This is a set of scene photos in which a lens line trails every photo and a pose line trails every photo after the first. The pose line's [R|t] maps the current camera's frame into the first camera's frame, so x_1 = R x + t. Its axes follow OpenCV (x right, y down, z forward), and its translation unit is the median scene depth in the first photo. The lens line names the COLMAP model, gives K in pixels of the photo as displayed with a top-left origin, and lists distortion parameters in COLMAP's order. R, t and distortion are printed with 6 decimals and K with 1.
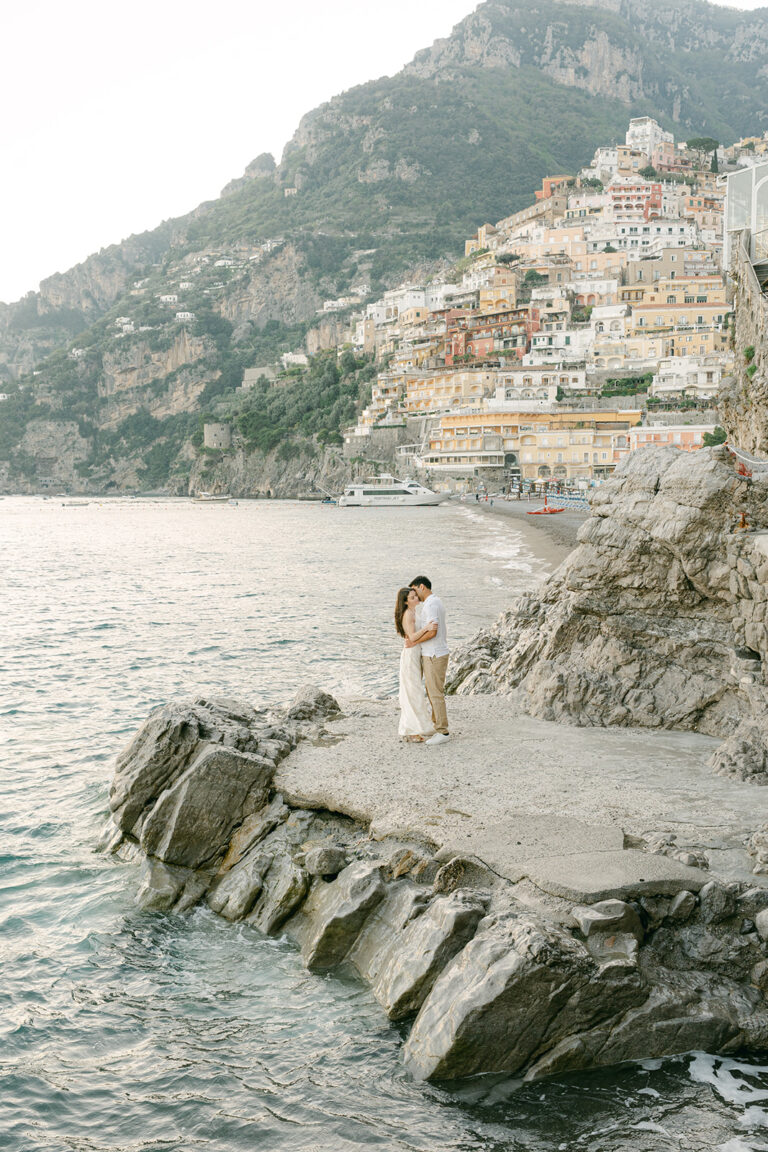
lens RADIAL K [[1140.5, 0, 405.8], [0, 1140.5, 576.7], [0, 0, 1]] dist [-0.004410, 0.000000]
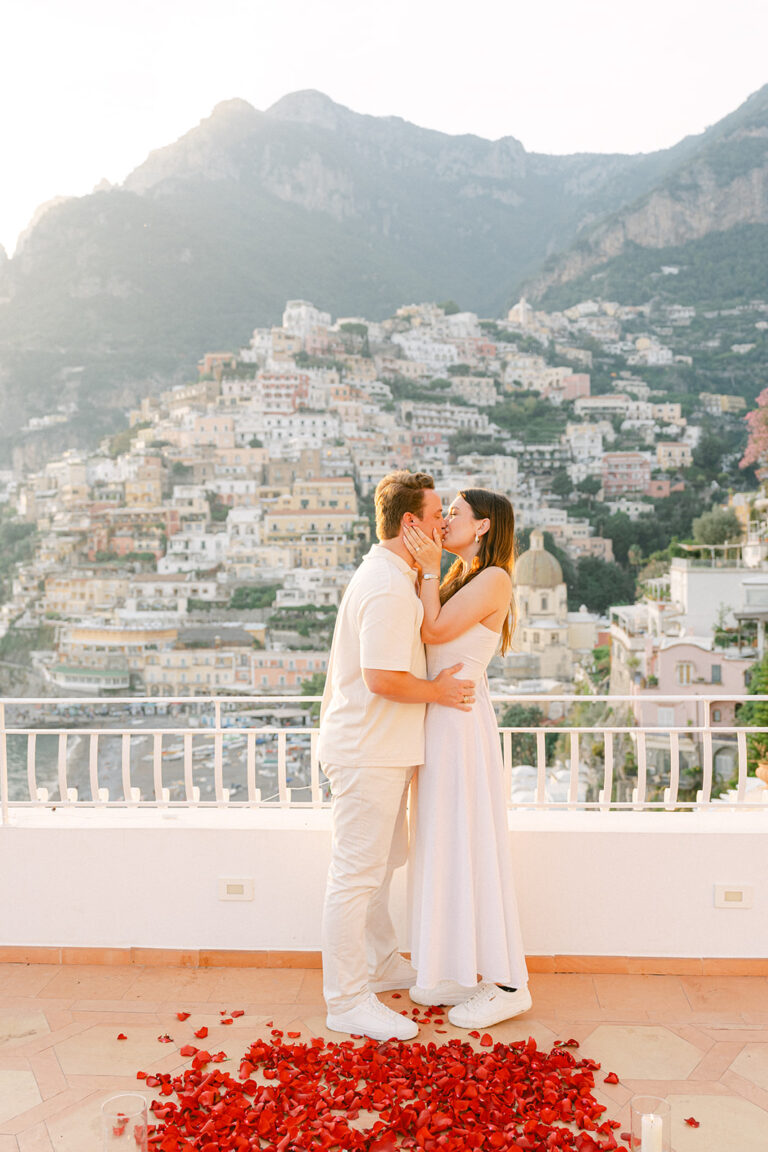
lens RADIAL K [[1069.4, 0, 377.6], [0, 1069.4, 572.6], [0, 0, 1]] dist [0.012123, 0.000000]
pose [[0.980787, -0.012493, 0.194682, 0.079339], [0.021245, 0.998852, -0.042932, -0.101210], [-0.193923, 0.046243, 0.979926, 0.020026]]
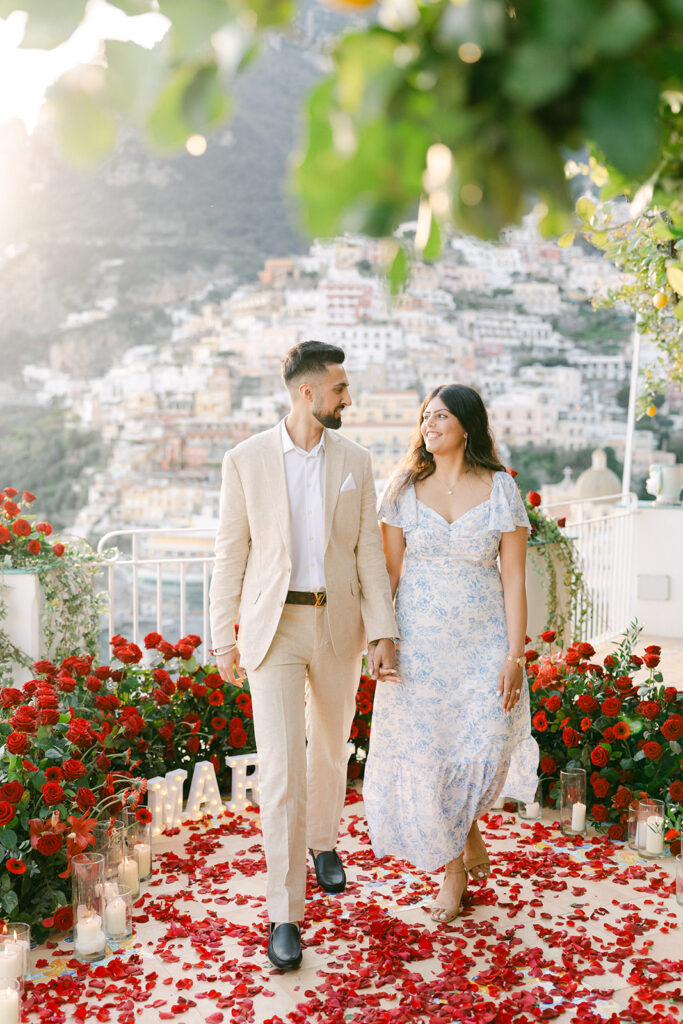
lens RADIAL K [[1206.3, 0, 340.3], [0, 1206.3, 496.8], [0, 0, 1]] dist [0.006259, 0.000000]
pose [[0.991217, -0.000984, 0.132244, 0.040136], [0.004481, 0.999648, -0.026146, -0.102171], [-0.132171, 0.026509, 0.990872, -0.090650]]
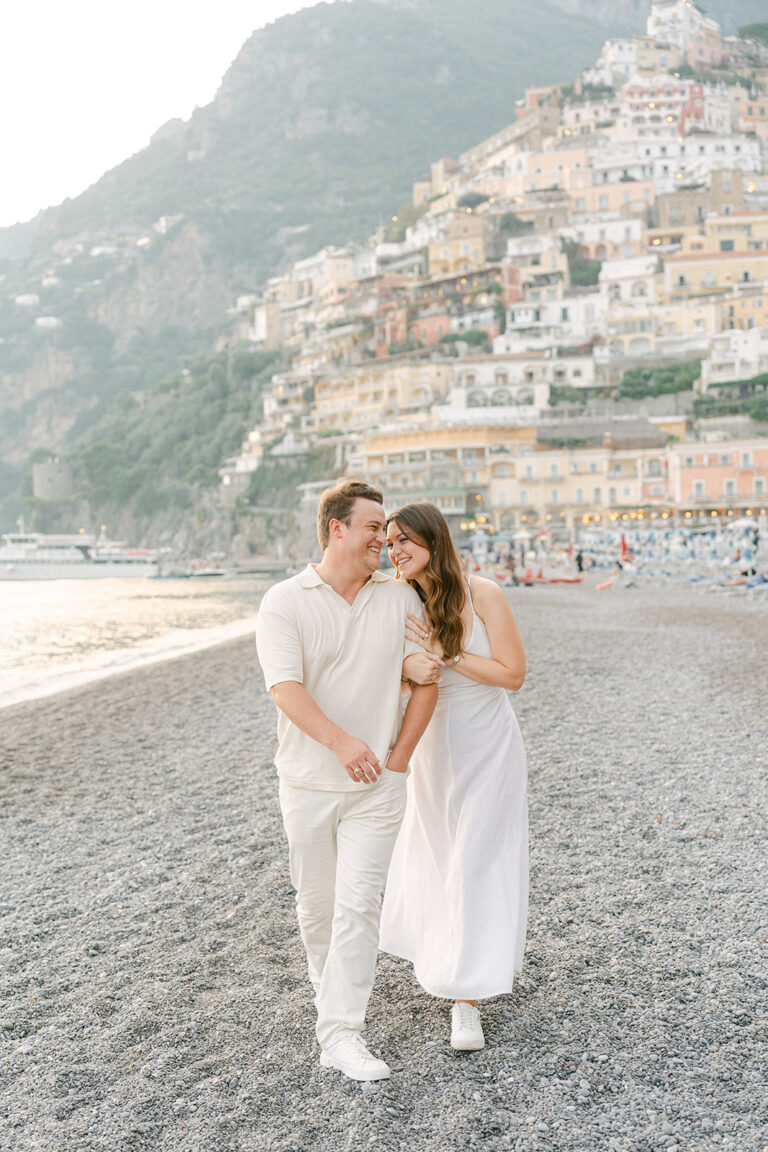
lens RADIAL K [[1474.2, 0, 372.9], [0, 1474.2, 588.4], [0, 0, 1]] dist [0.005542, 0.000000]
pose [[0.999706, -0.023394, -0.006333, 0.027317], [0.023020, 0.998289, -0.053751, -0.009862], [0.007579, 0.053590, 0.998534, 0.139879]]
